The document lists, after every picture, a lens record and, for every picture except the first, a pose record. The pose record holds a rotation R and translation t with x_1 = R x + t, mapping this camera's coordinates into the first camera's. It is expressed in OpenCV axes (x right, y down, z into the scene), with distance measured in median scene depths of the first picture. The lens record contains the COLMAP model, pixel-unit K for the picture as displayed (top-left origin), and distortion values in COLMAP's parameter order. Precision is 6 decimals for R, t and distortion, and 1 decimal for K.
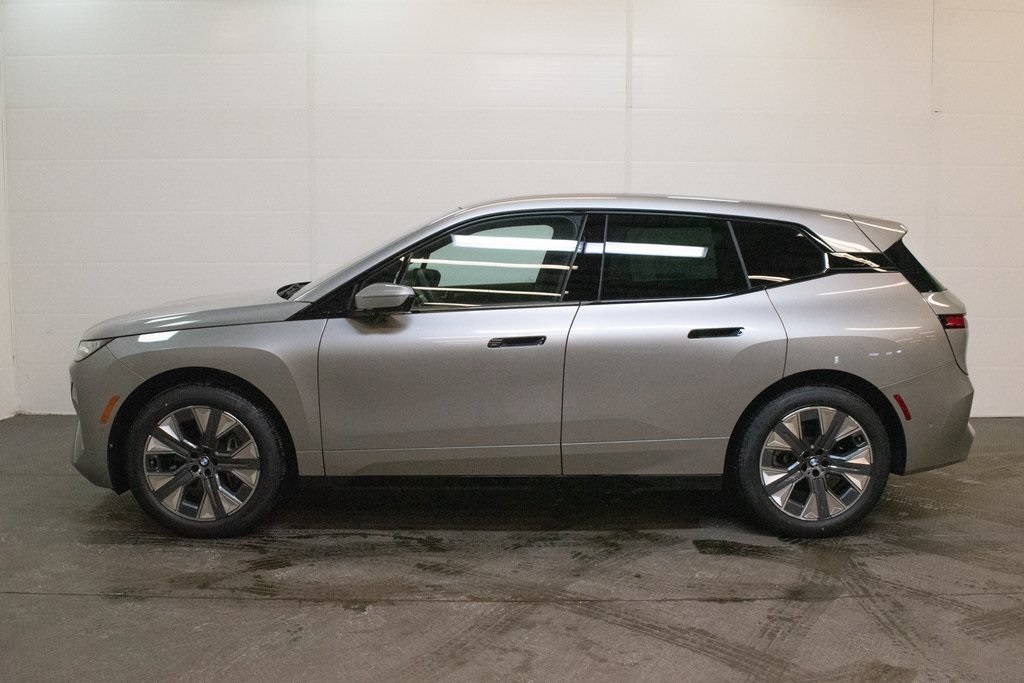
lens RADIAL K [[899.6, 0, 512.0], [0, 899.6, 341.5], [0, 0, 1]] dist [-0.082761, -0.005488]
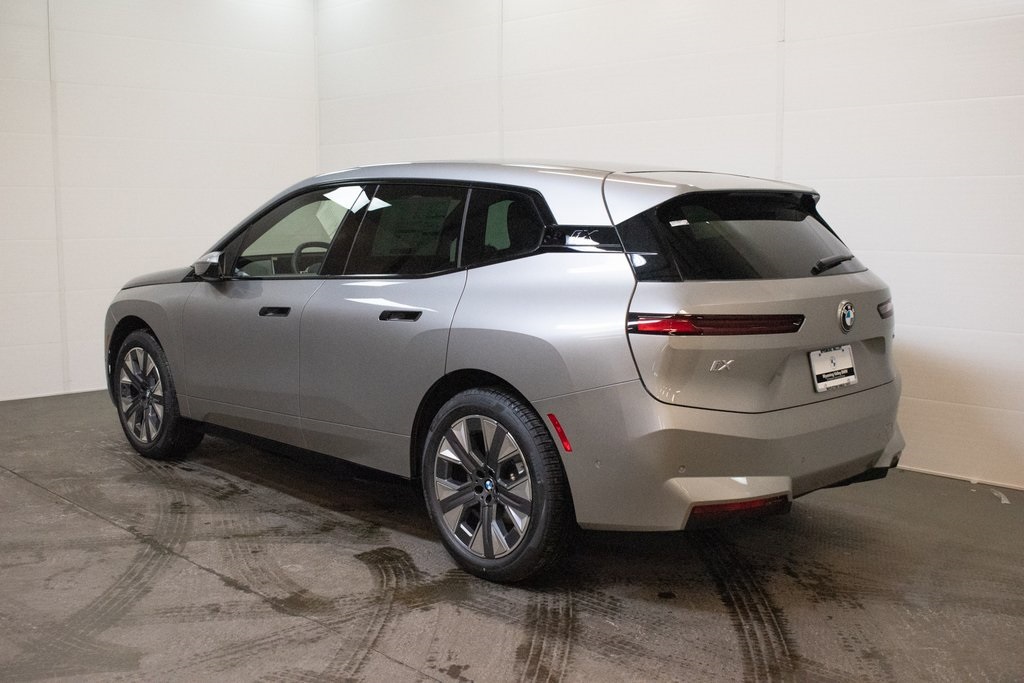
lens RADIAL K [[1101.2, 0, 512.0], [0, 1101.2, 341.5], [0, 0, 1]] dist [-0.018441, -0.031833]
pose [[0.674160, 0.082170, -0.734000, 1.093381], [-0.076535, 0.996214, 0.041228, -0.037620], [0.734609, 0.028383, 0.677897, 0.340362]]
